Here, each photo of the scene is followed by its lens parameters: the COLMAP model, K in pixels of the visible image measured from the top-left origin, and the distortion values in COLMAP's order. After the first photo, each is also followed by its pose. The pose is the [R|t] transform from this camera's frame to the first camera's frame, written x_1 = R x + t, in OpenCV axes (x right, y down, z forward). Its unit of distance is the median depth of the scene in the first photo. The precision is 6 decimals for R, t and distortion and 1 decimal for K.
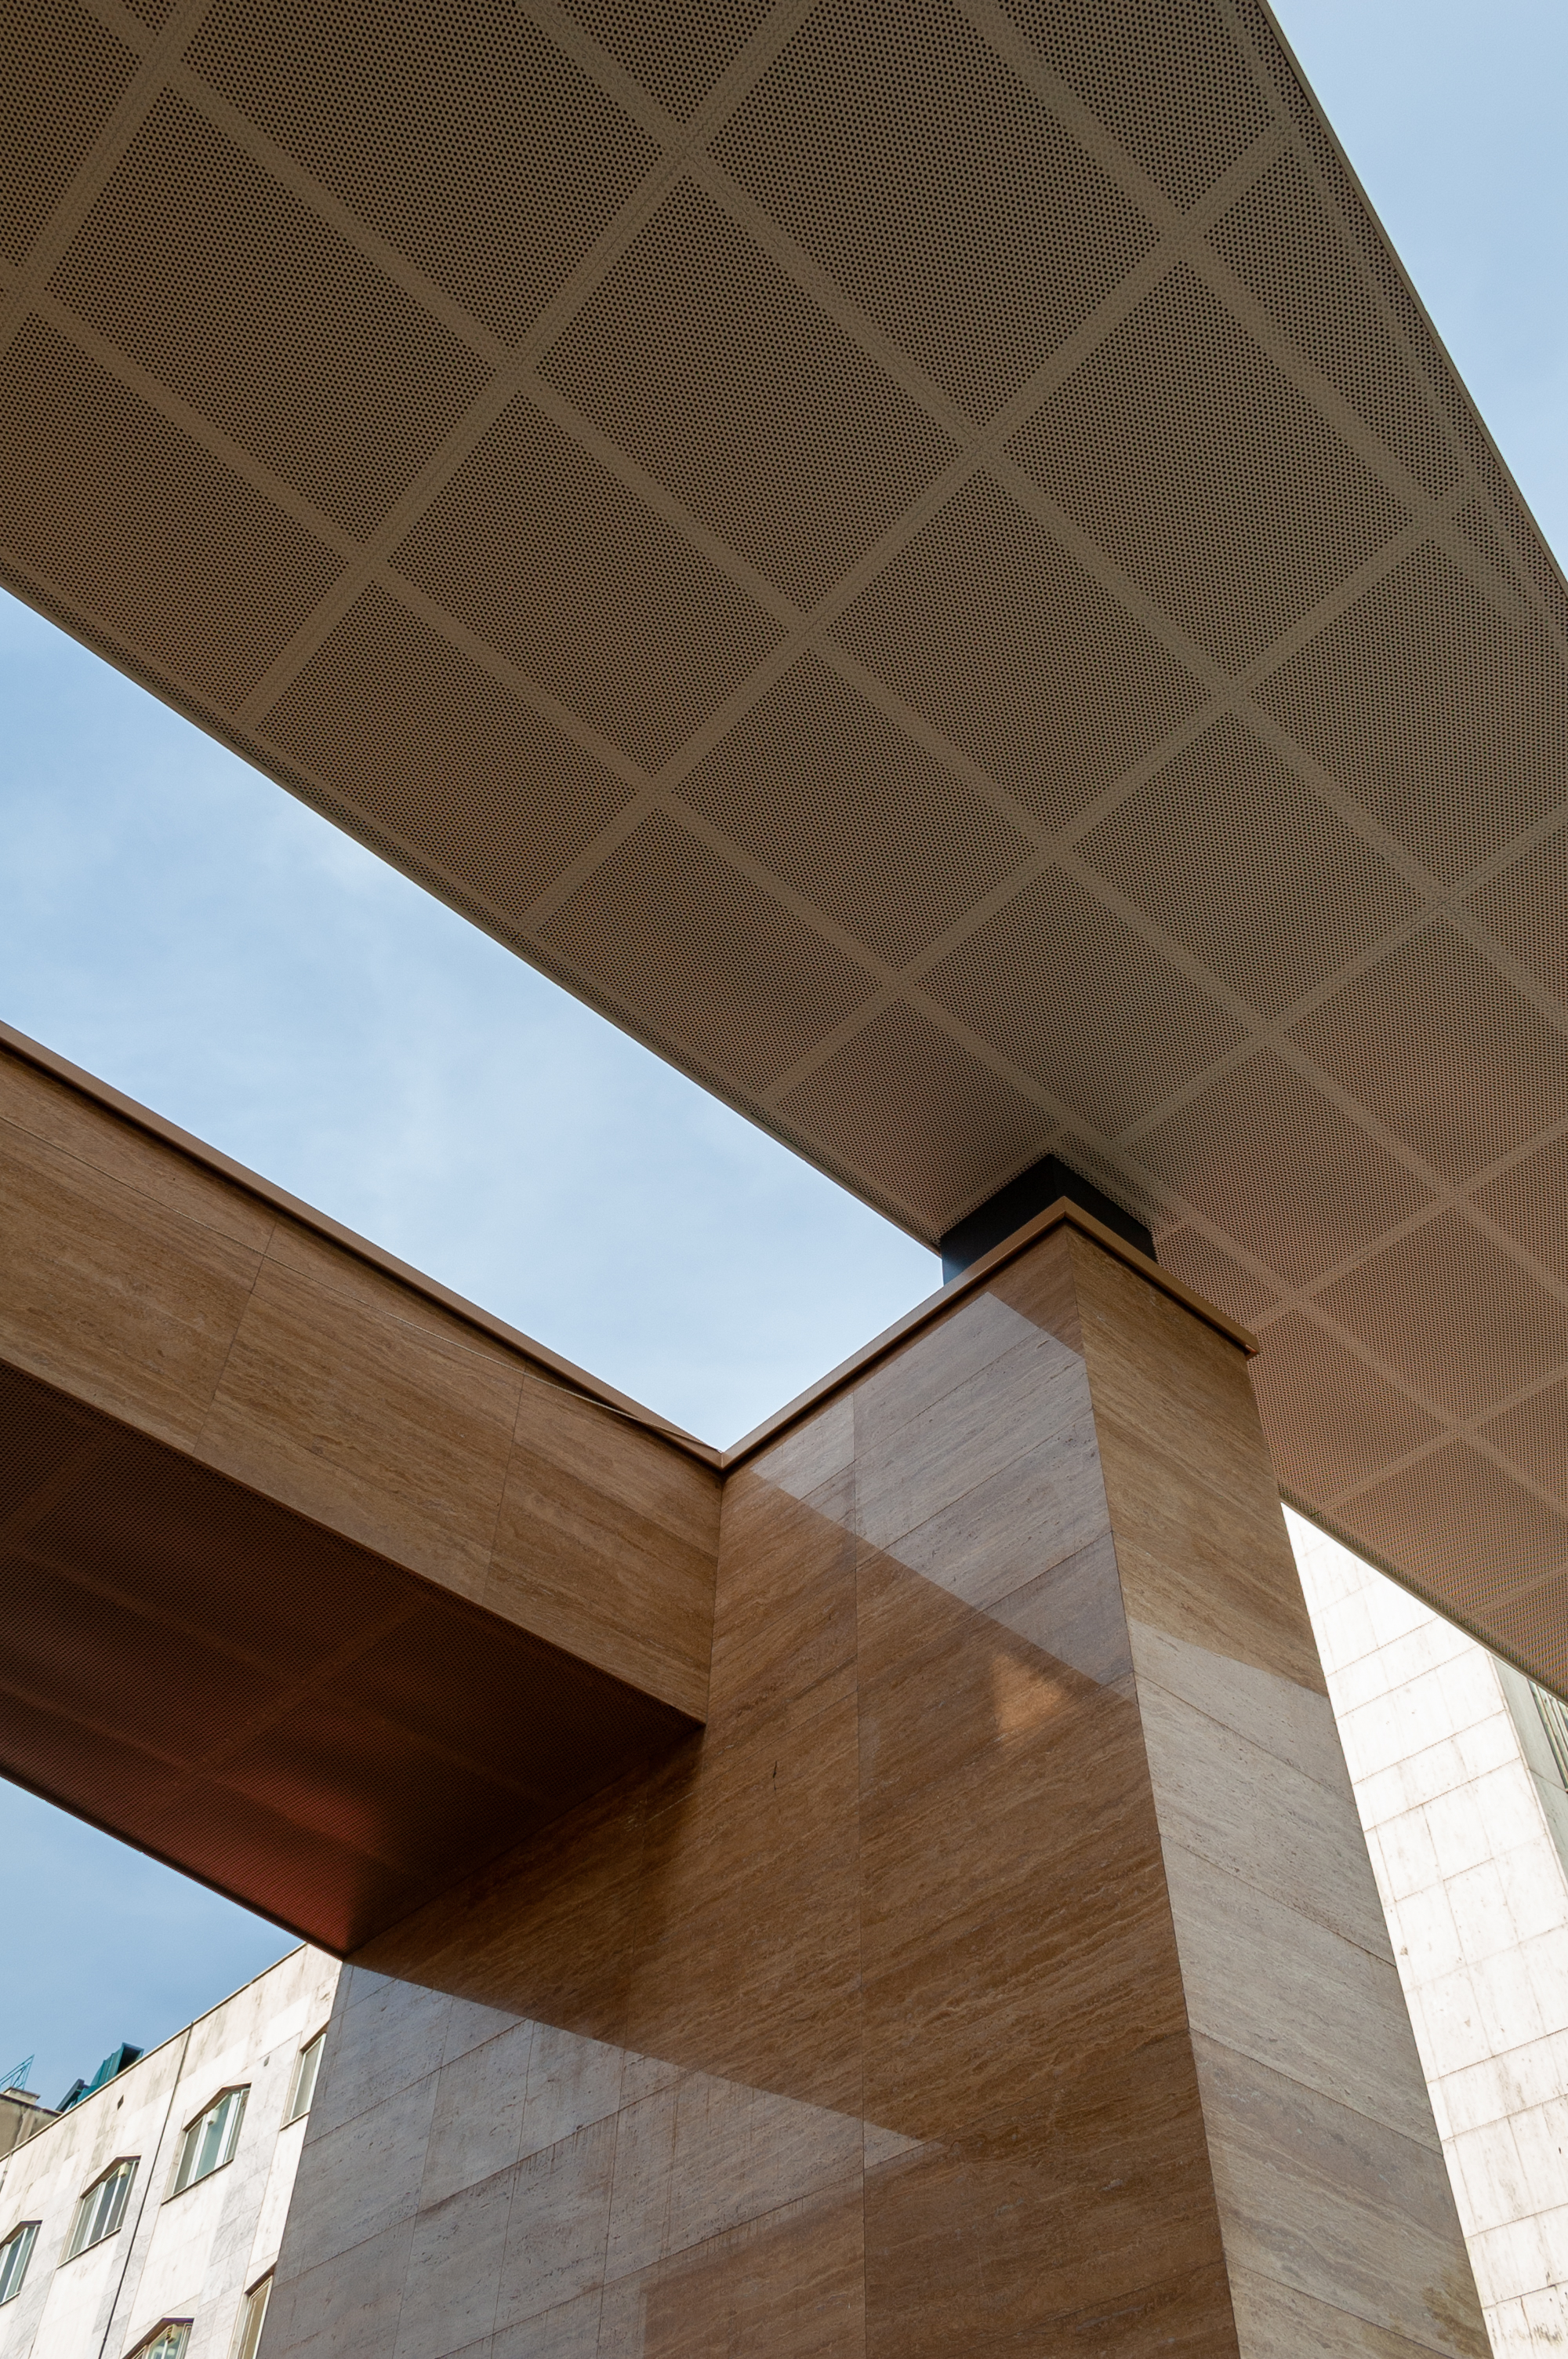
lens RADIAL K [[1817.5, 0, 784.0], [0, 1817.5, 1179.5], [0, 0, 1]] dist [0.048184, -0.039248]
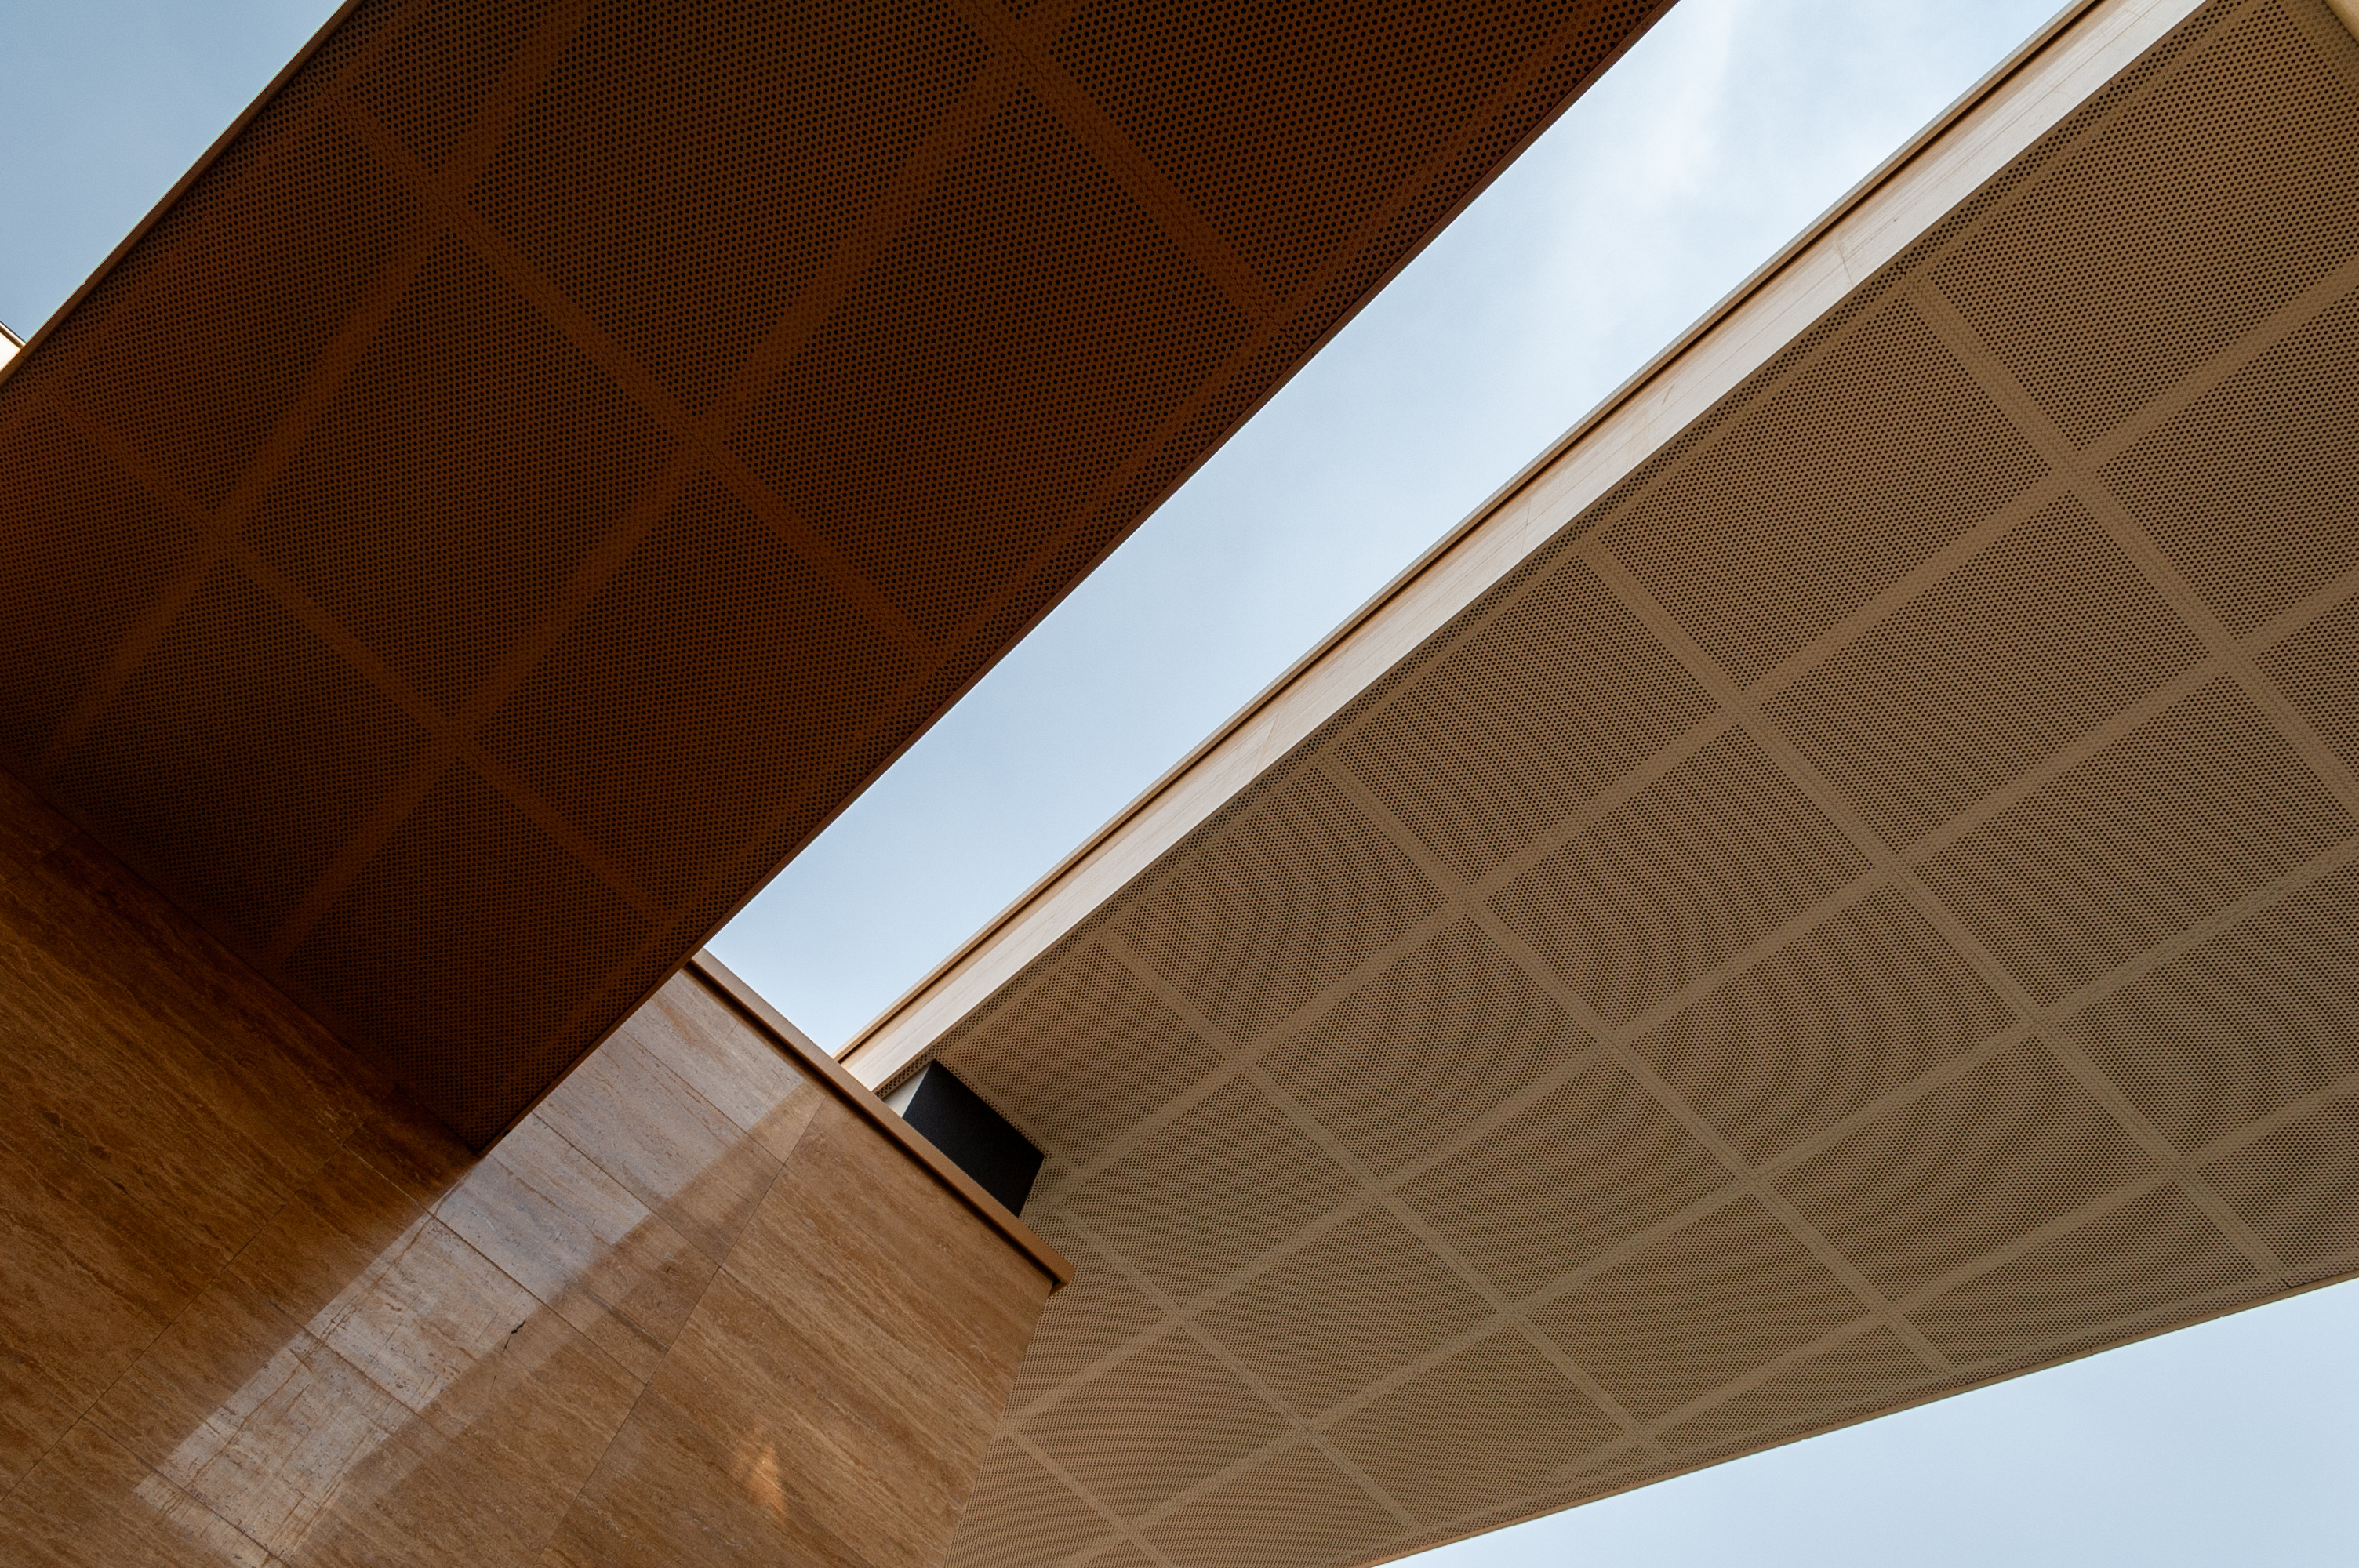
lens RADIAL K [[1817.5, 0, 1179.5], [0, 1817.5, 784.0], [0, 0, 1]] dist [0.048184, -0.039248]
pose [[-0.018910, 0.862343, 0.505972, -0.749568], [-0.889432, 0.216639, -0.402466, 0.385050], [-0.456677, -0.457638, 0.762898, 0.372133]]
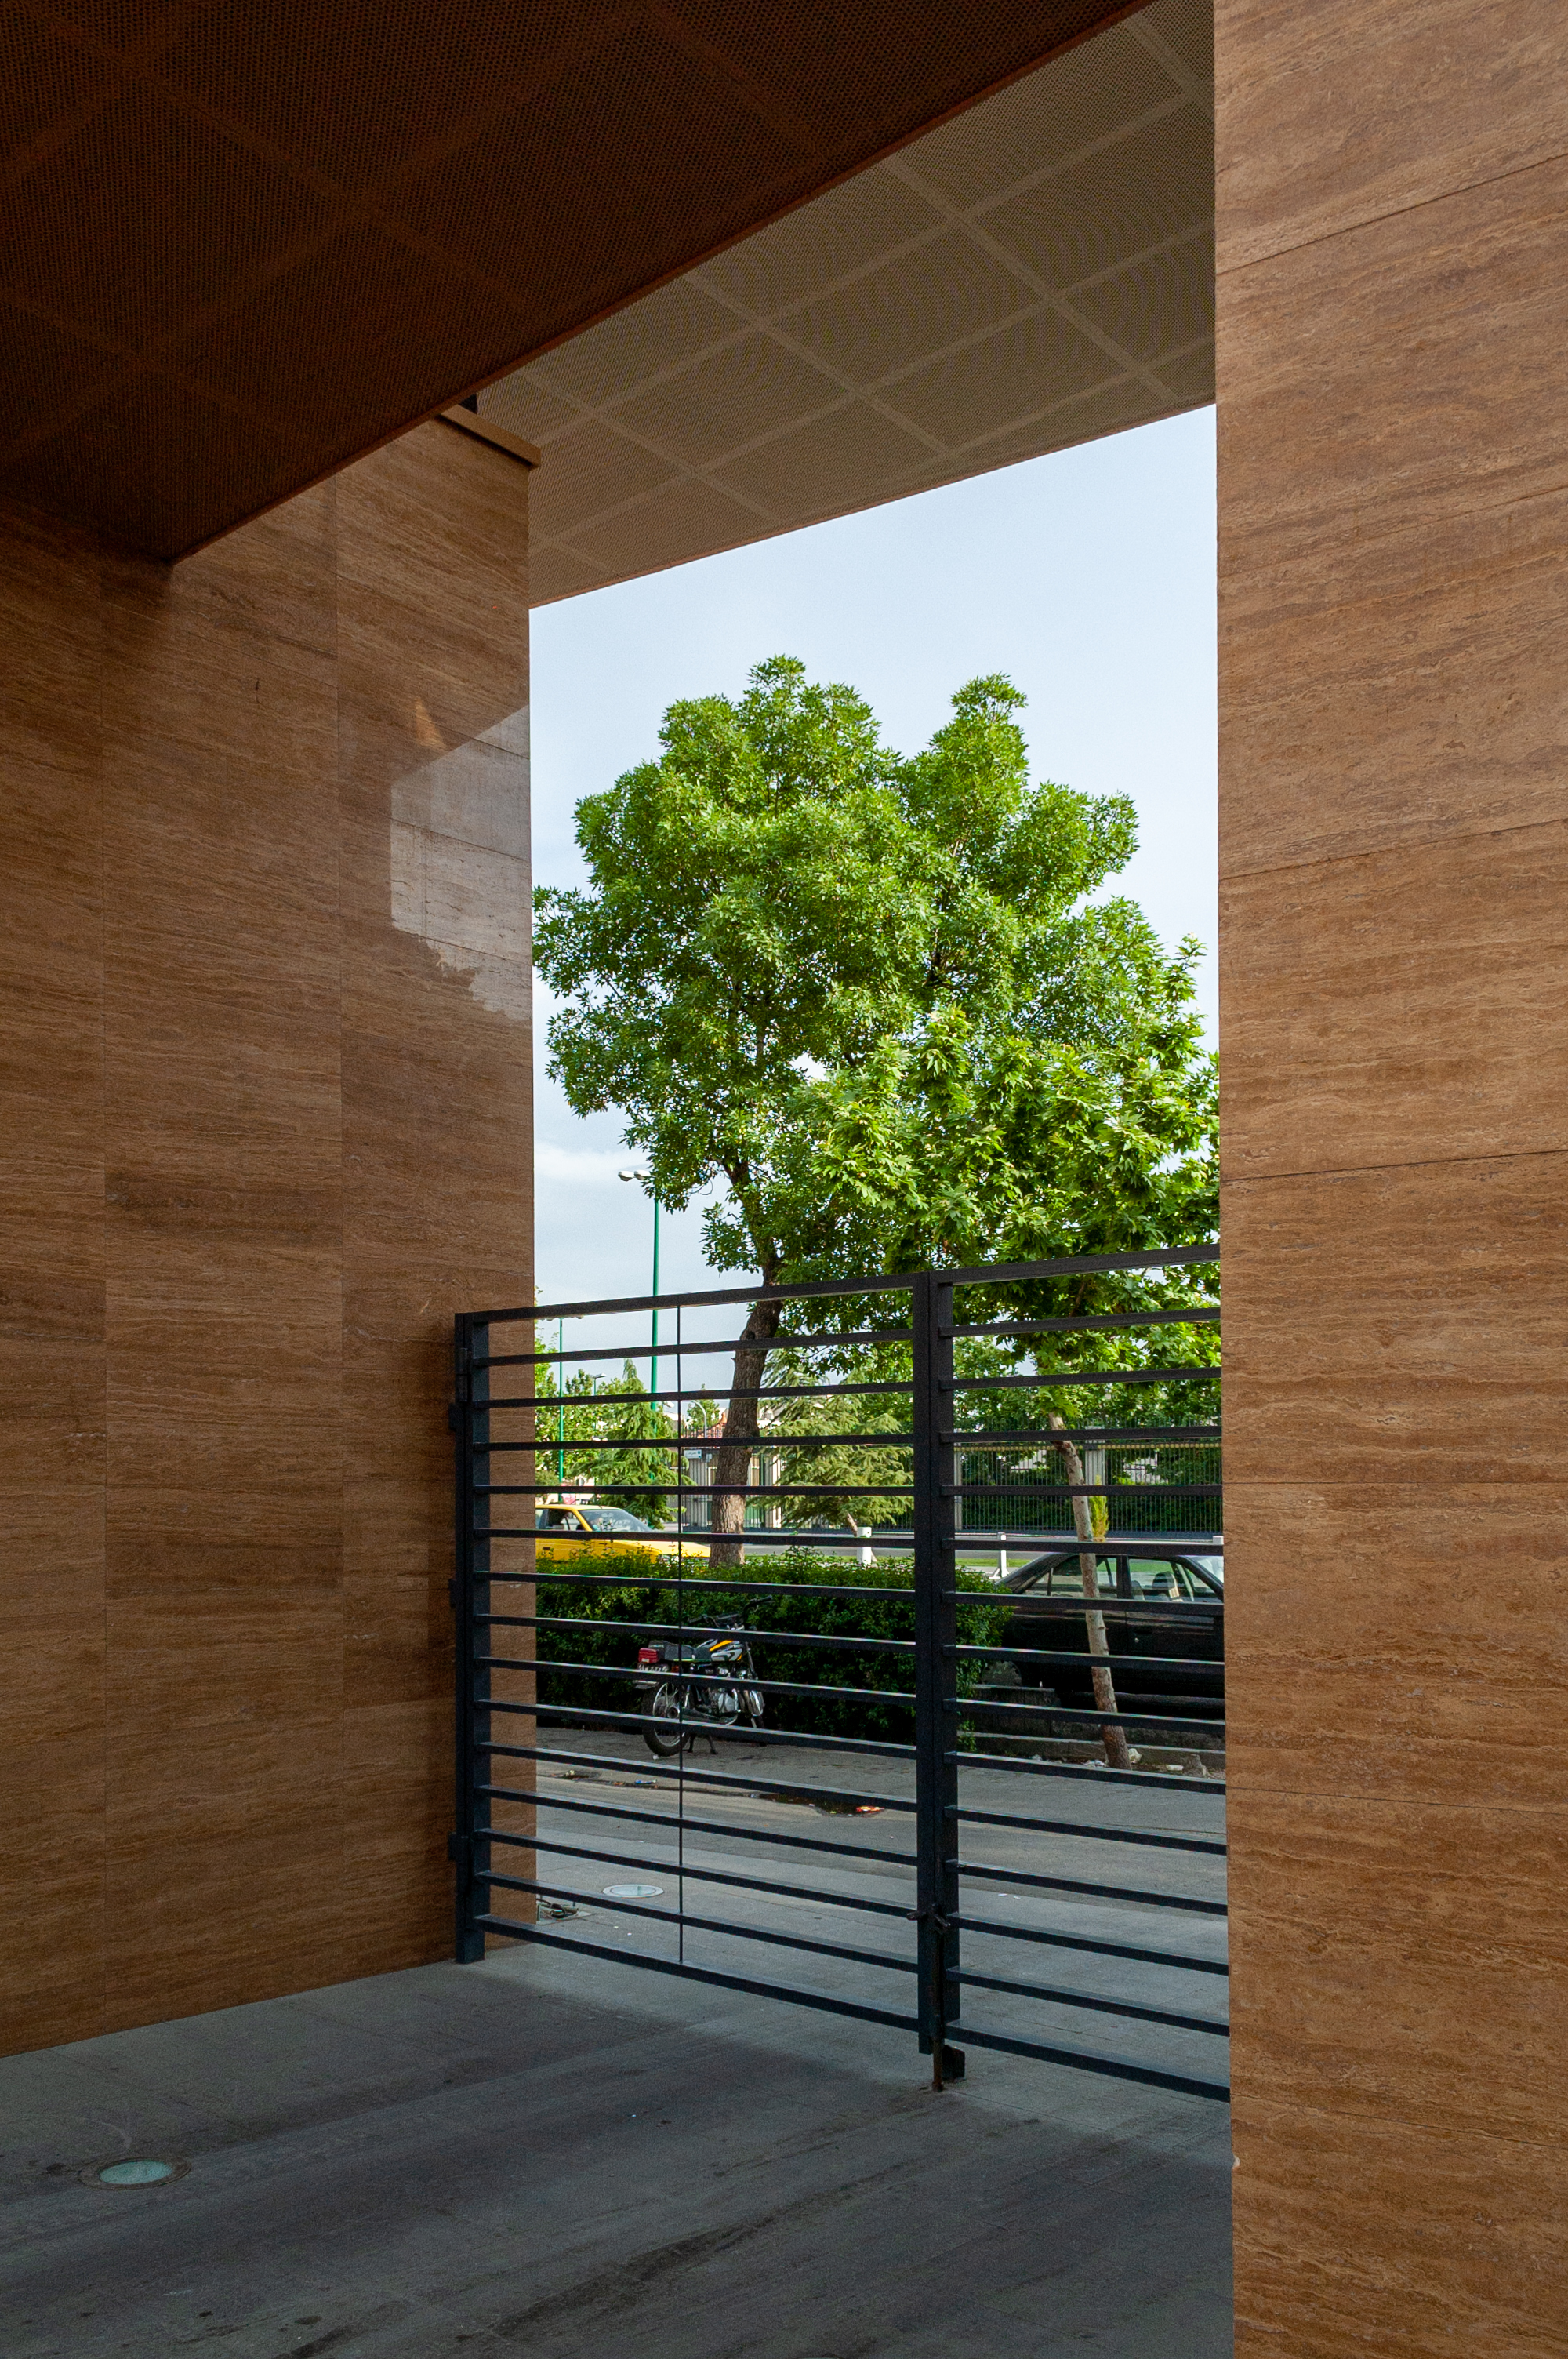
lens RADIAL K [[1912.1, 0, 790.4], [0, 1912.1, 1467.7], [0, 0, 1]] dist [0.013825, 0.003102]
pose [[-0.126359, -0.014129, 0.991884, -1.551611], [-0.757839, 0.646571, -0.087333, 0.578472], [-0.640089, -0.762723, -0.092407, 0.544927]]
